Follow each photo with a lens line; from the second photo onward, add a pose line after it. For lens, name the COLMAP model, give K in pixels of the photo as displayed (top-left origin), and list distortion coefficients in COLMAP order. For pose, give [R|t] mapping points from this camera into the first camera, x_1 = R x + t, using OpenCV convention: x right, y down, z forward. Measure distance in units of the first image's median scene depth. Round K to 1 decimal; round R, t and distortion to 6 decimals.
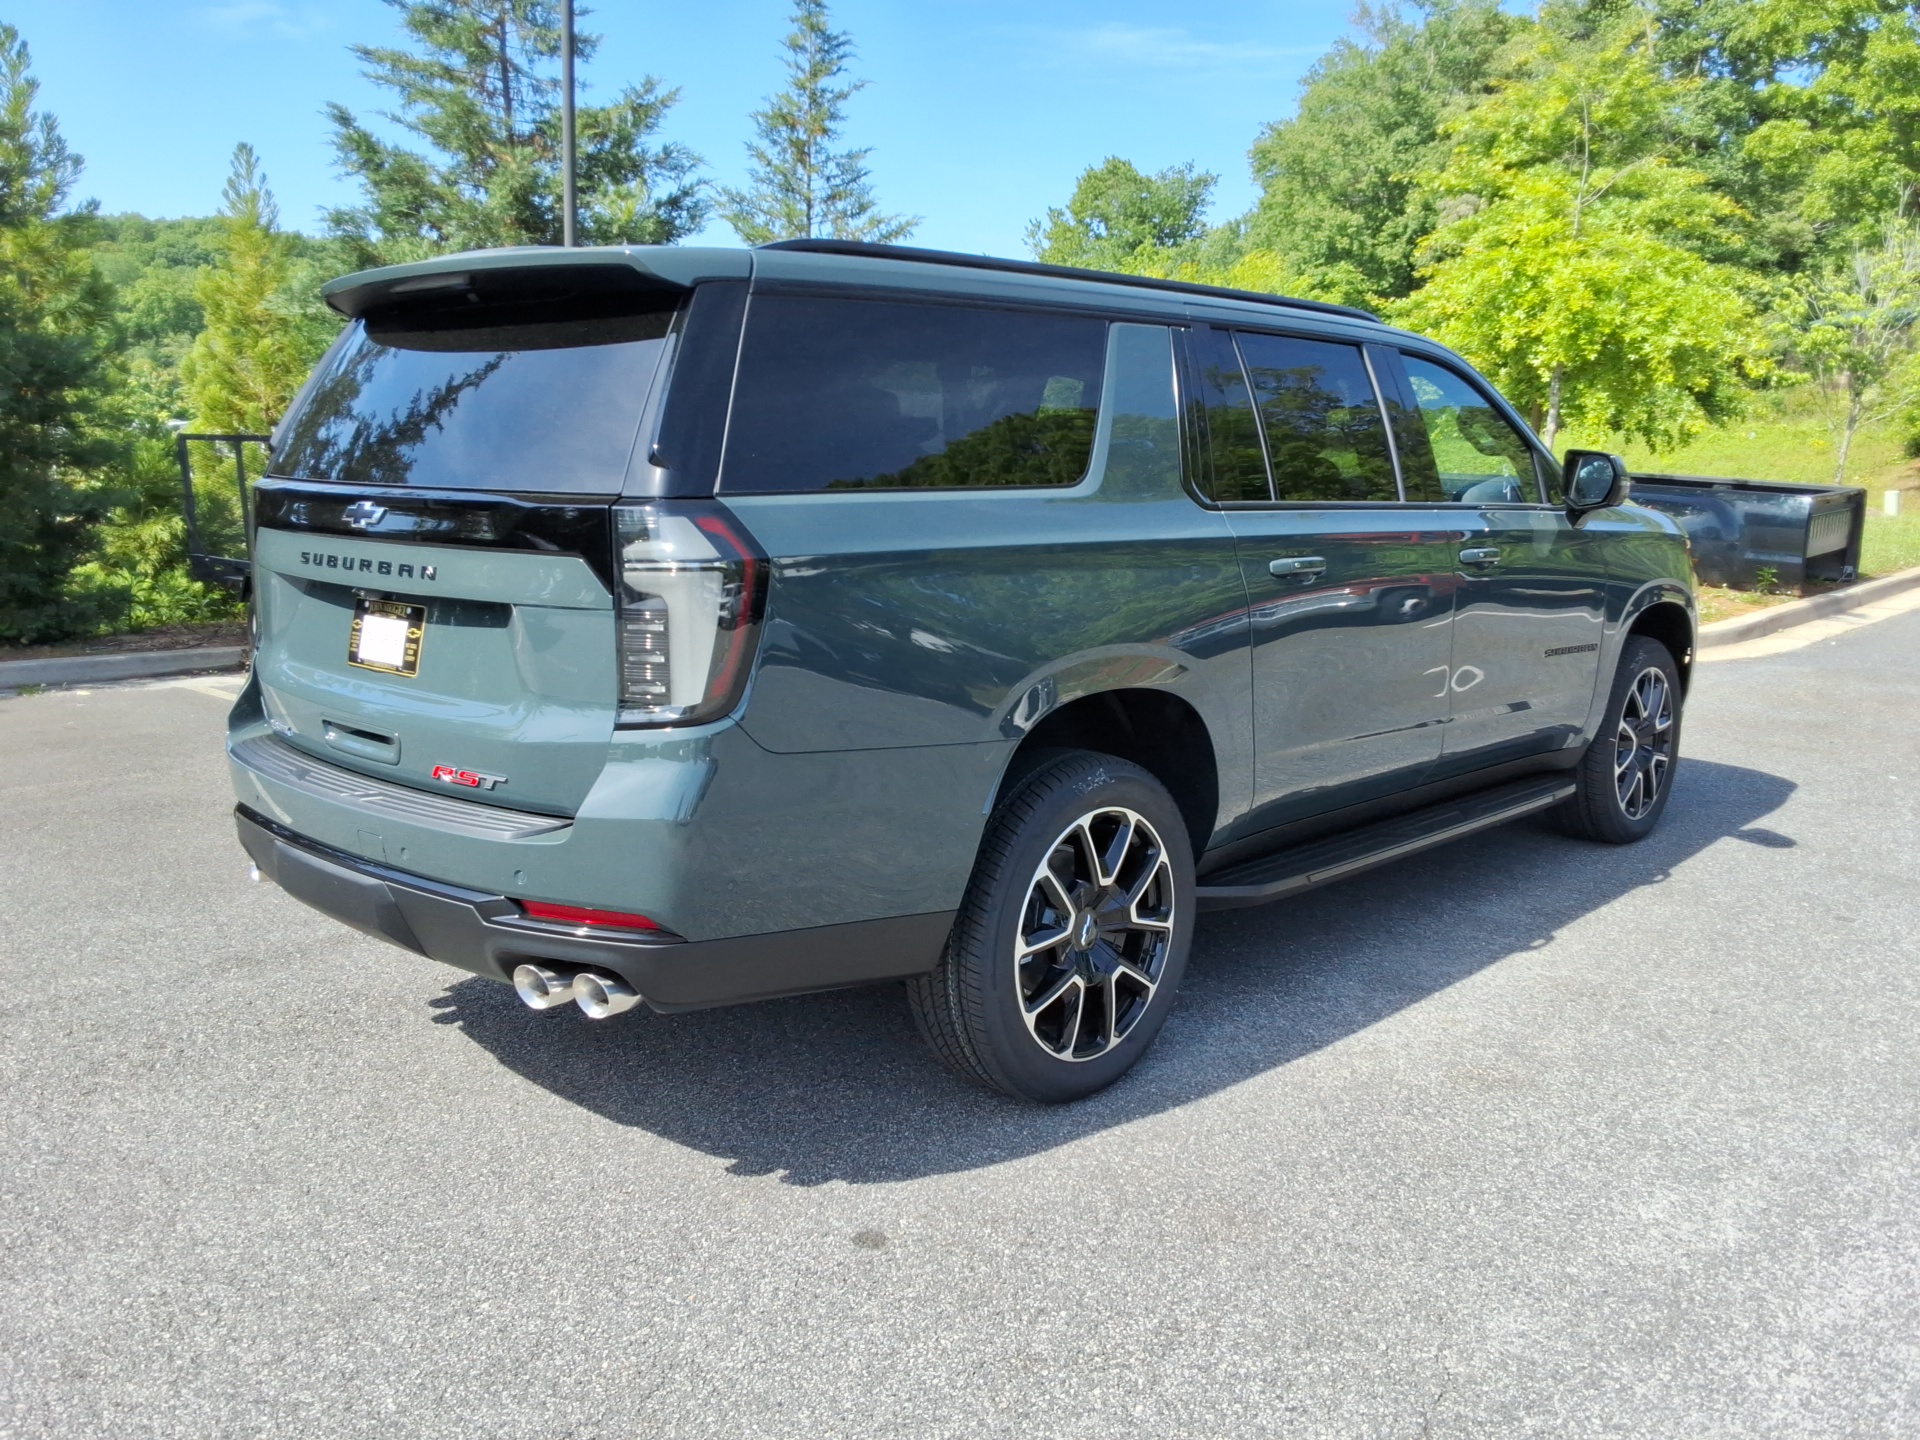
lens RADIAL K [[1552.5, 0, 946.8], [0, 1552.5, 699.1], [0, 0, 1]] dist [0.096527, -0.148798]
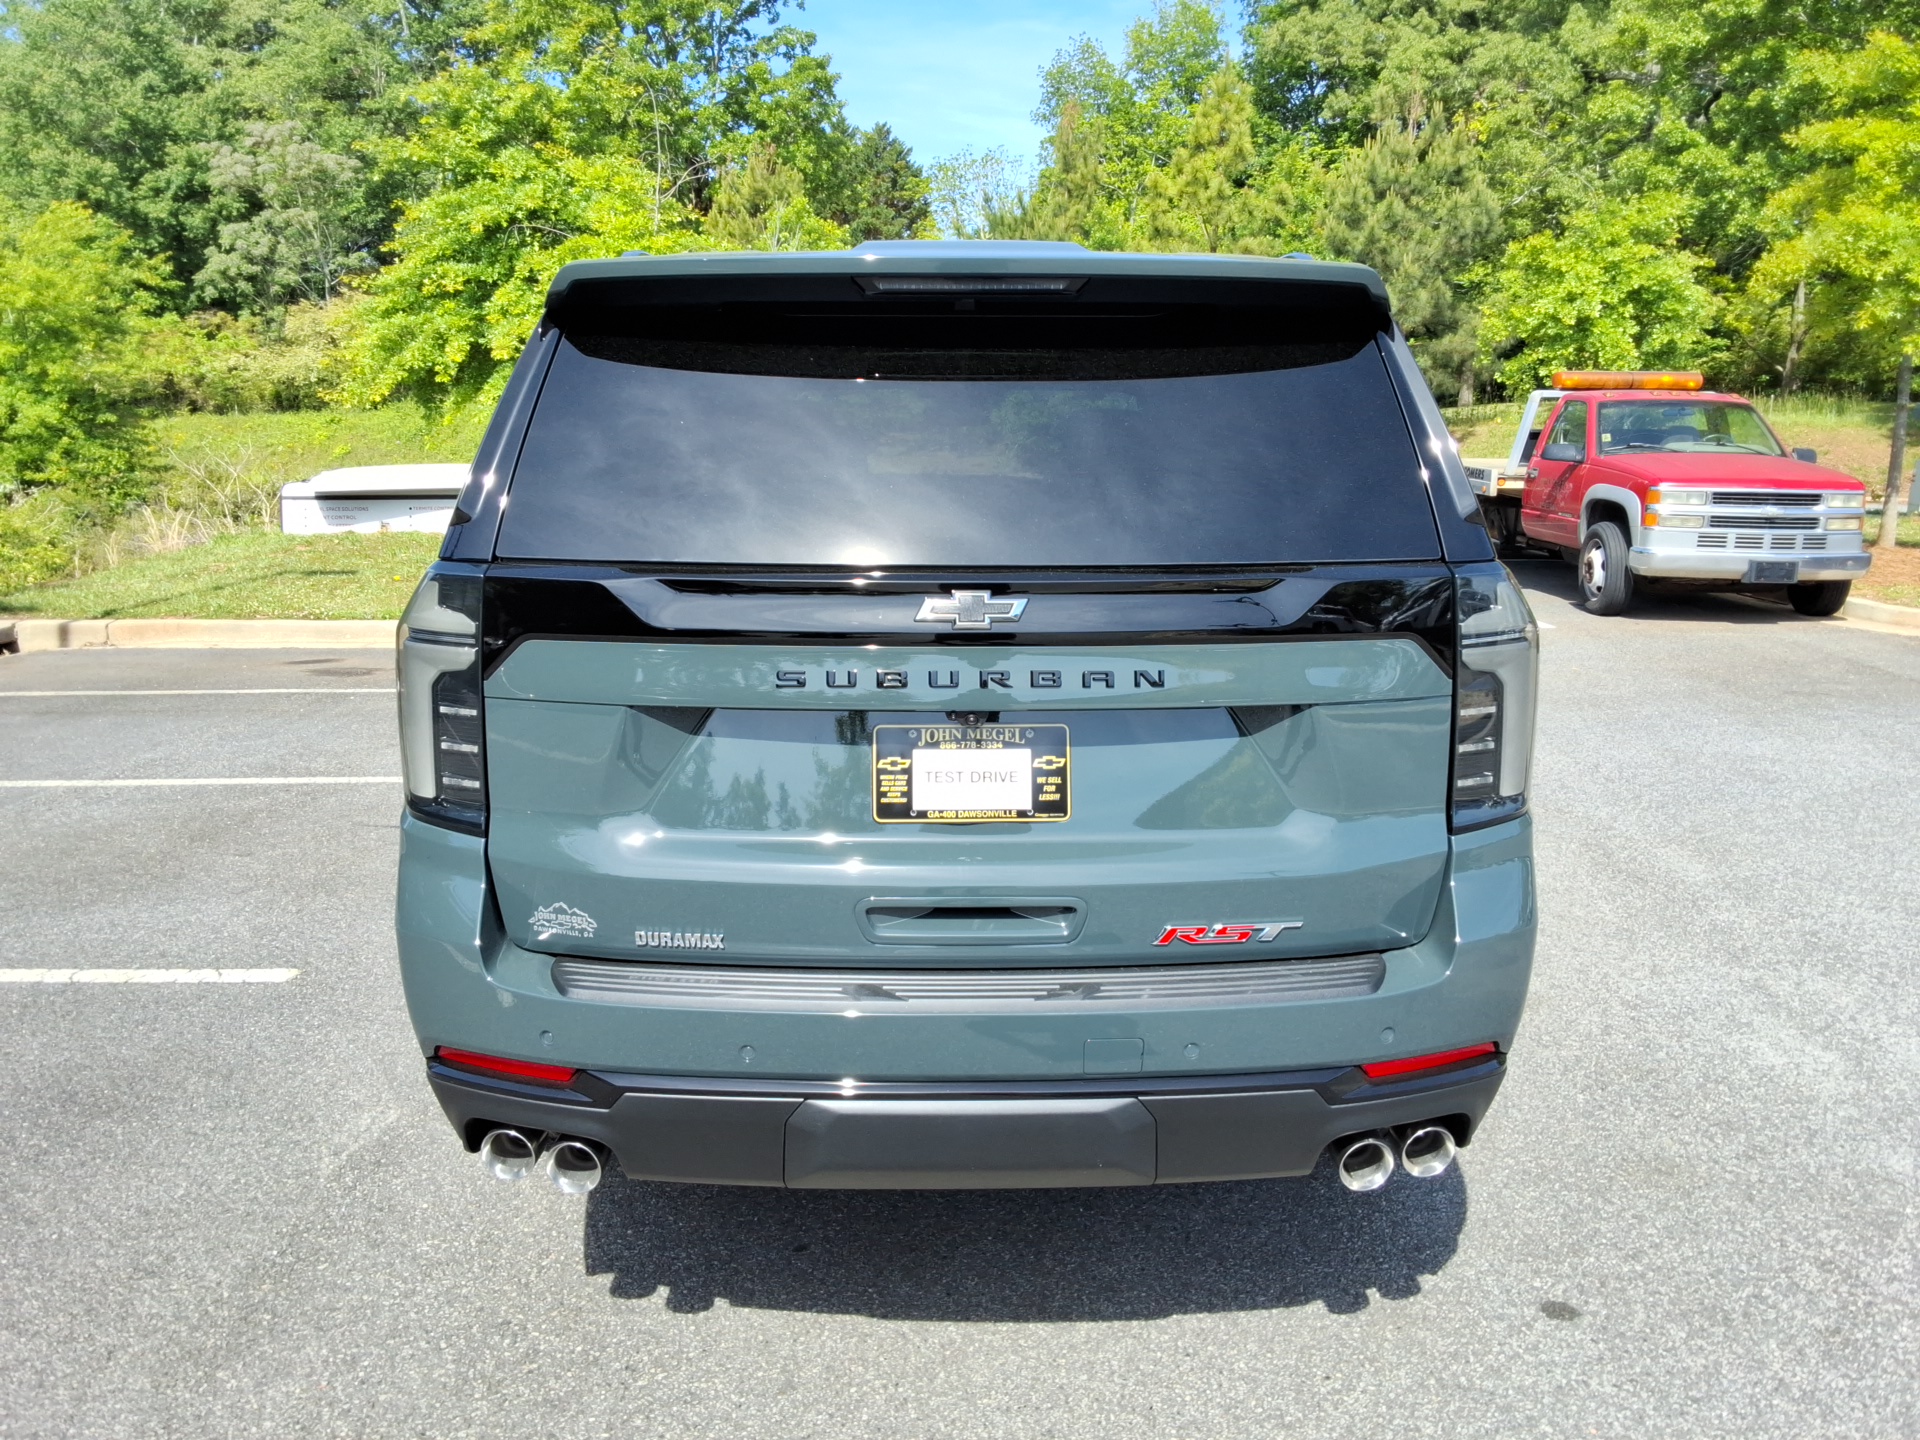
lens RADIAL K [[1552.5, 0, 973.5], [0, 1552.5, 719.0], [0, 0, 1]] dist [0.096527, -0.148798]
pose [[0.716214, -0.132987, 0.685092, -0.209753], [0.113707, 0.990795, 0.073456, -0.029199], [-0.688555, 0.025289, 0.724743, 0.121591]]
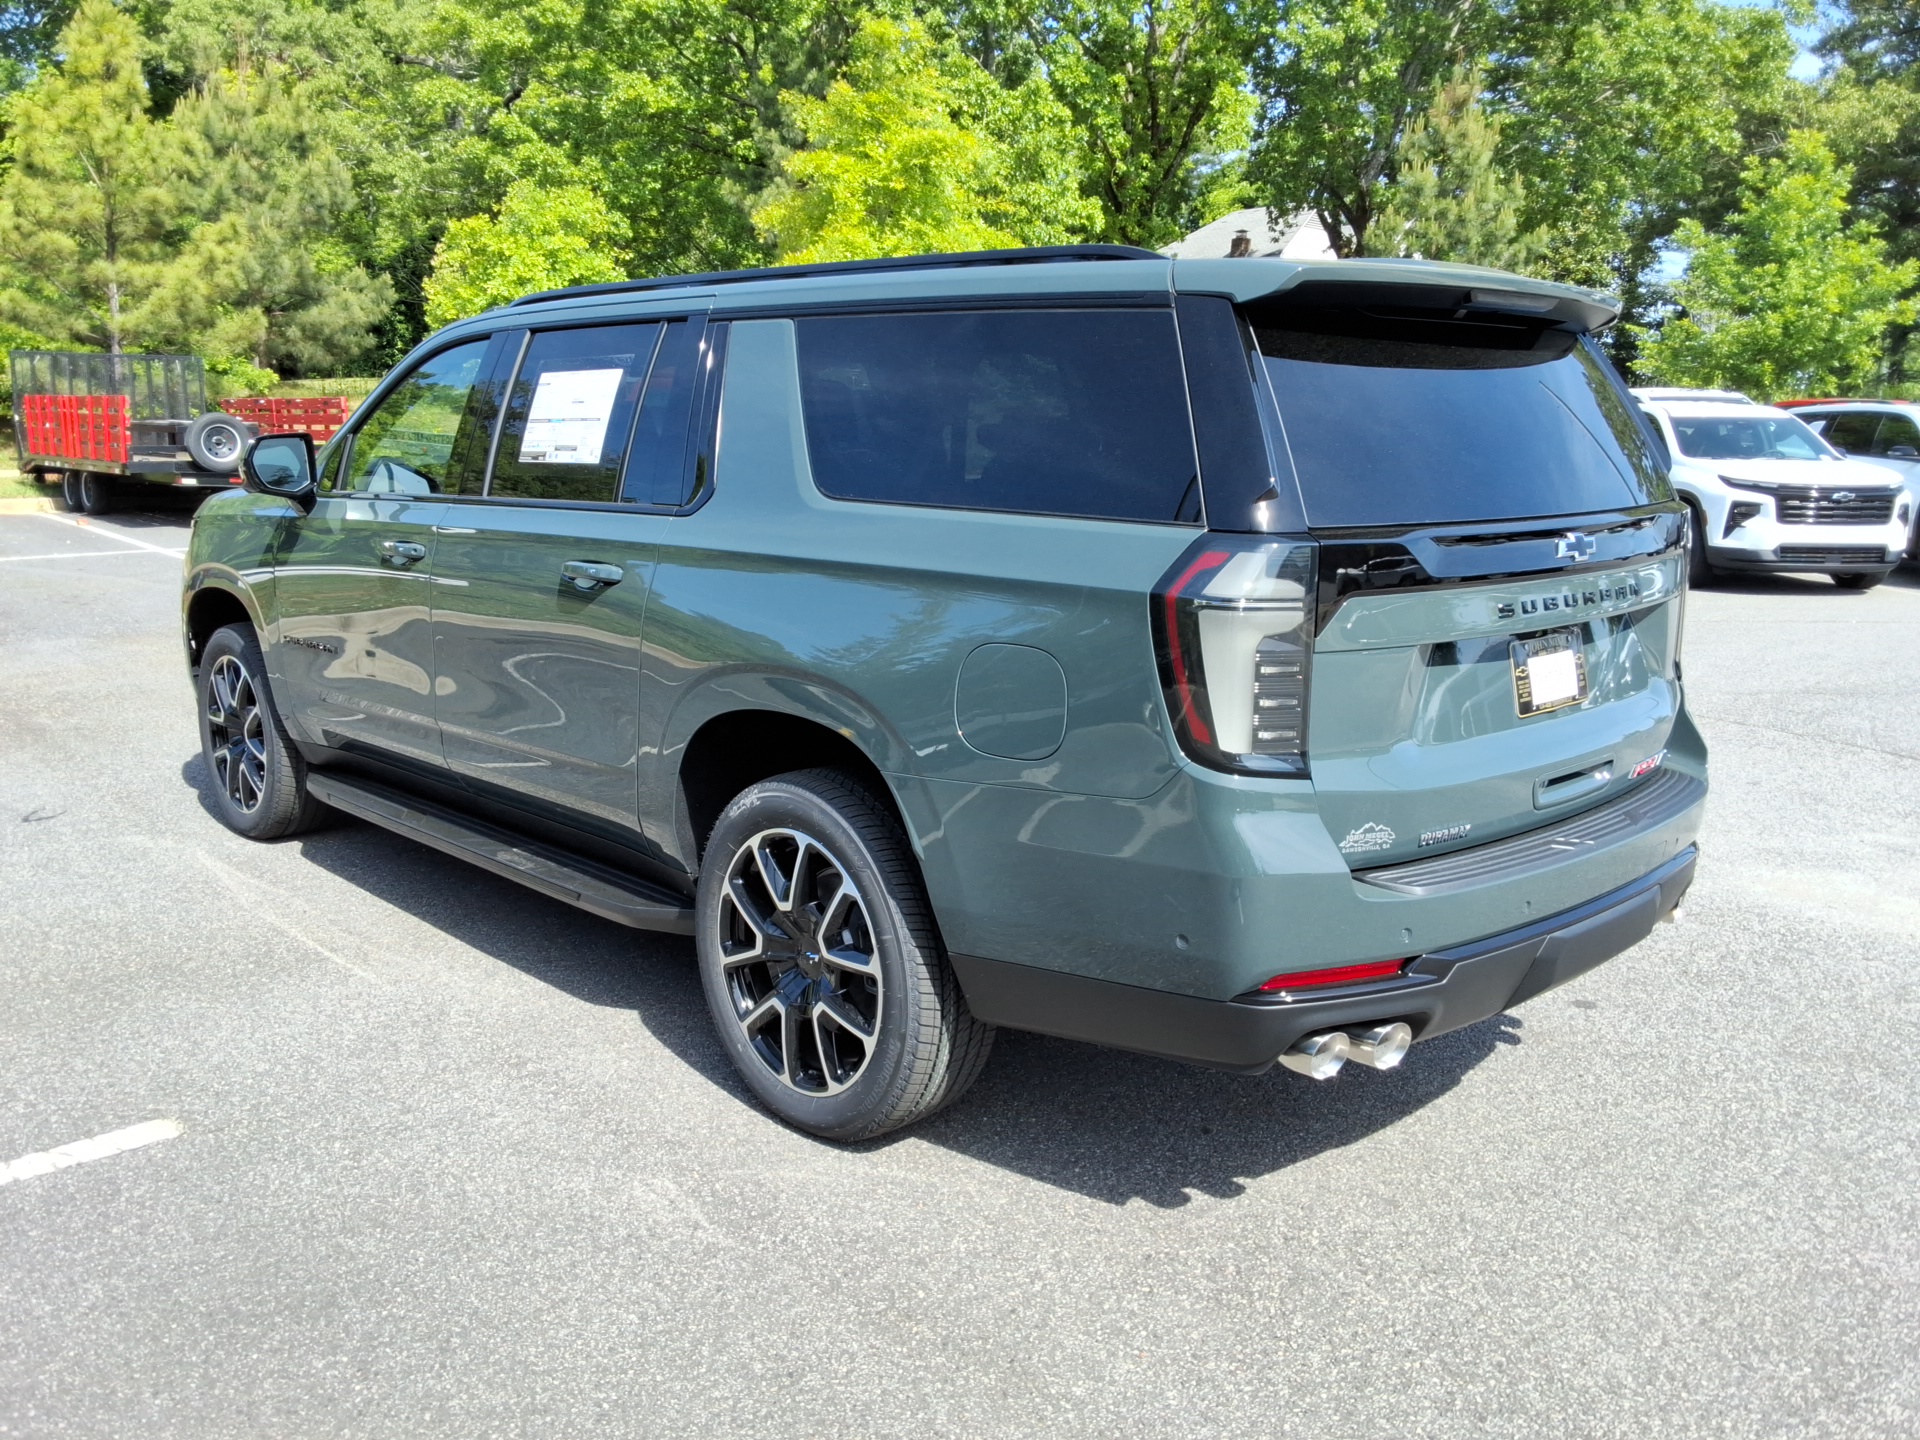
lens RADIAL K [[1552.5, 0, 982.2], [0, 1552.5, 710.8], [0, 0, 1]] dist [0.096527, -0.148798]
pose [[0.042501, -0.193576, 0.980164, -0.327510], [0.149143, 0.971288, 0.185356, -0.061450], [-0.987902, 0.138307, 0.070151, 0.319734]]
